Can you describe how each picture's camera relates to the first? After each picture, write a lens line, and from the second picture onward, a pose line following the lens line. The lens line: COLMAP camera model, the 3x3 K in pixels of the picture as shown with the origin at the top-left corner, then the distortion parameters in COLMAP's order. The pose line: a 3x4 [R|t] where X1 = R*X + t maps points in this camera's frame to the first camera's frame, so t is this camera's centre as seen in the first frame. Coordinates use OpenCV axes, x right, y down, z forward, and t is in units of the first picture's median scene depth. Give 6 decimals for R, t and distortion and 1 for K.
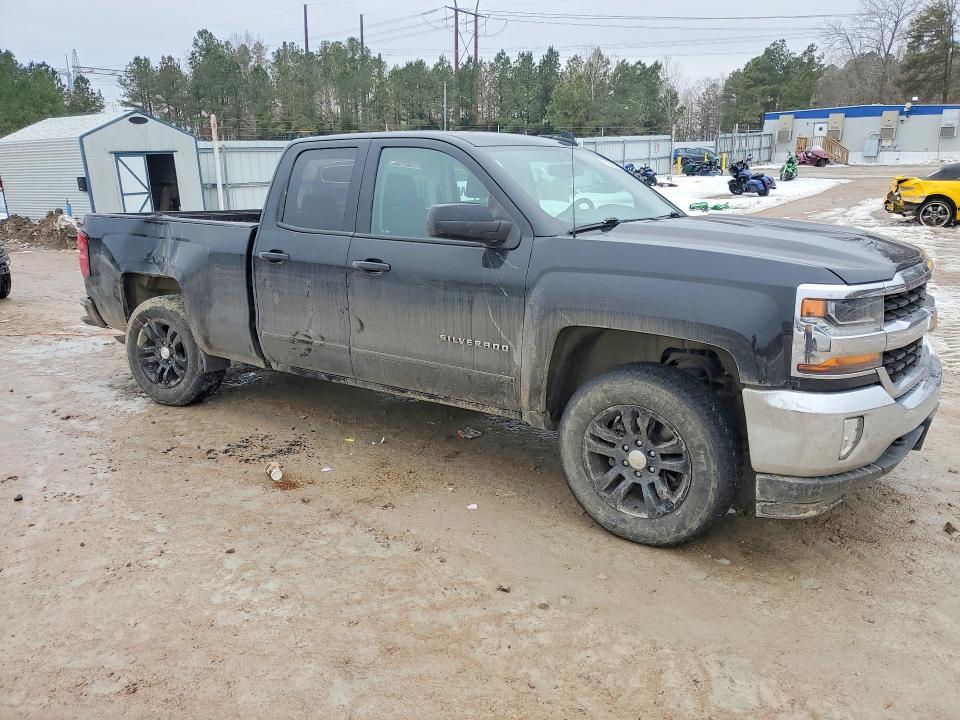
lens RADIAL K [[740.3, 0, 484.4], [0, 740.3, 357.8], [0, 0, 1]] dist [0.034412, 0.002698]
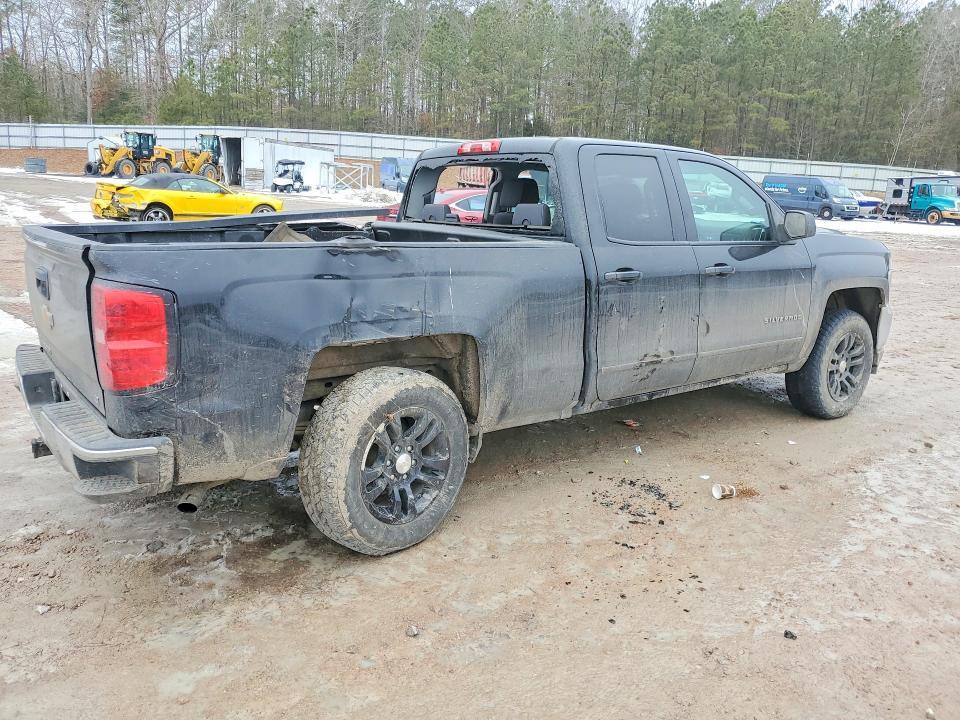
lens RADIAL K [[740.3, 0, 485.3], [0, 740.3, 358.6], [0, 0, 1]] dist [0.034412, 0.002698]
pose [[0.297438, -0.191392, 0.935361, -1.133480], [0.196415, 0.971011, 0.136228, -0.187861], [-0.934319, 0.143200, 0.326408, 0.865377]]
